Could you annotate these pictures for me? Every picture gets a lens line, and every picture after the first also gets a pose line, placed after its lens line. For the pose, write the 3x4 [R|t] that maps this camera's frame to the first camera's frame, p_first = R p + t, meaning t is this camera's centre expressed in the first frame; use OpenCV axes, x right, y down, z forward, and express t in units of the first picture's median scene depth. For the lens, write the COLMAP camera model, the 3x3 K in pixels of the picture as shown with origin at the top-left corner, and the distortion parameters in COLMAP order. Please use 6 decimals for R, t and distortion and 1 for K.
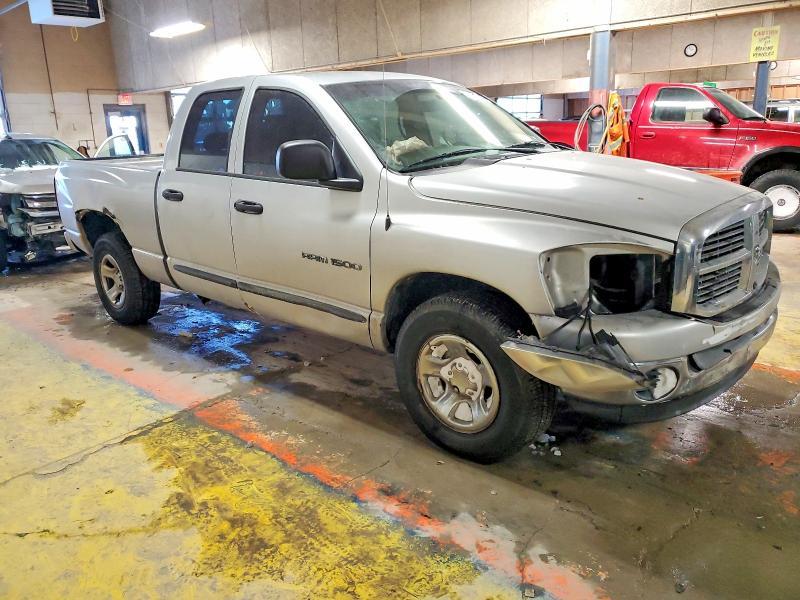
lens RADIAL K [[605.1, 0, 398.5], [0, 605.1, 298.0], [0, 0, 1]] dist [0.012611, 0.011629]
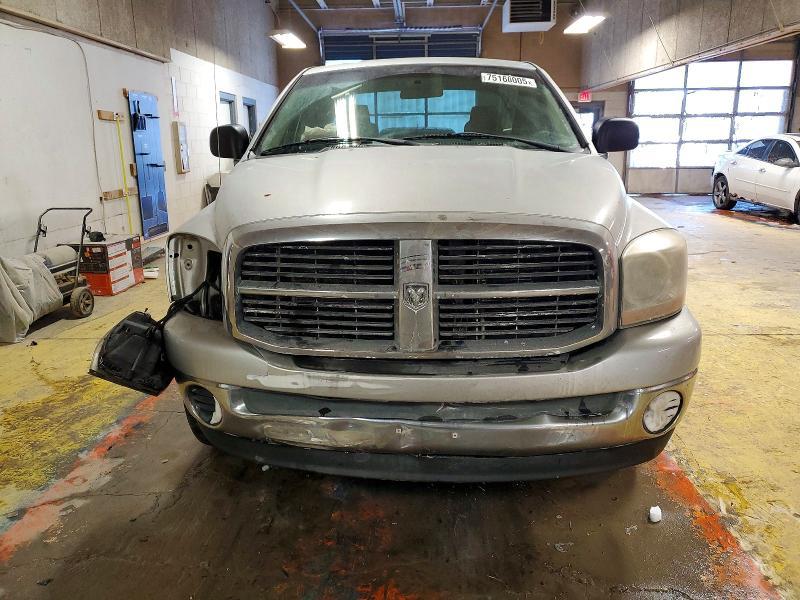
lens RADIAL K [[606.3, 0, 399.5], [0, 606.3, 312.6], [0, 0, 1]] dist [0.004983, 0.005104]
pose [[0.656137, 0.233381, -0.717647, 1.160566], [-0.216602, 0.969205, 0.117152, -0.143269], [0.722889, 0.078576, 0.686482, 0.576858]]
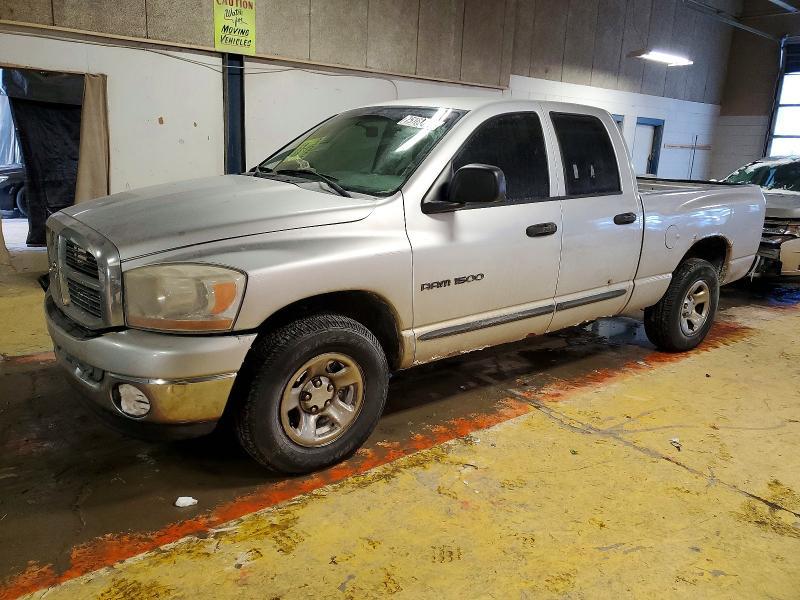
lens RADIAL K [[605.1, 0, 398.5], [0, 605.1, 298.0], [0, 0, 1]] dist [0.012611, 0.011629]
pose [[-0.129373, 0.282381, -0.950539, 1.700246], [-0.308005, 0.899735, 0.309209, -0.600739], [0.942547, 0.332774, -0.029427, 1.757268]]
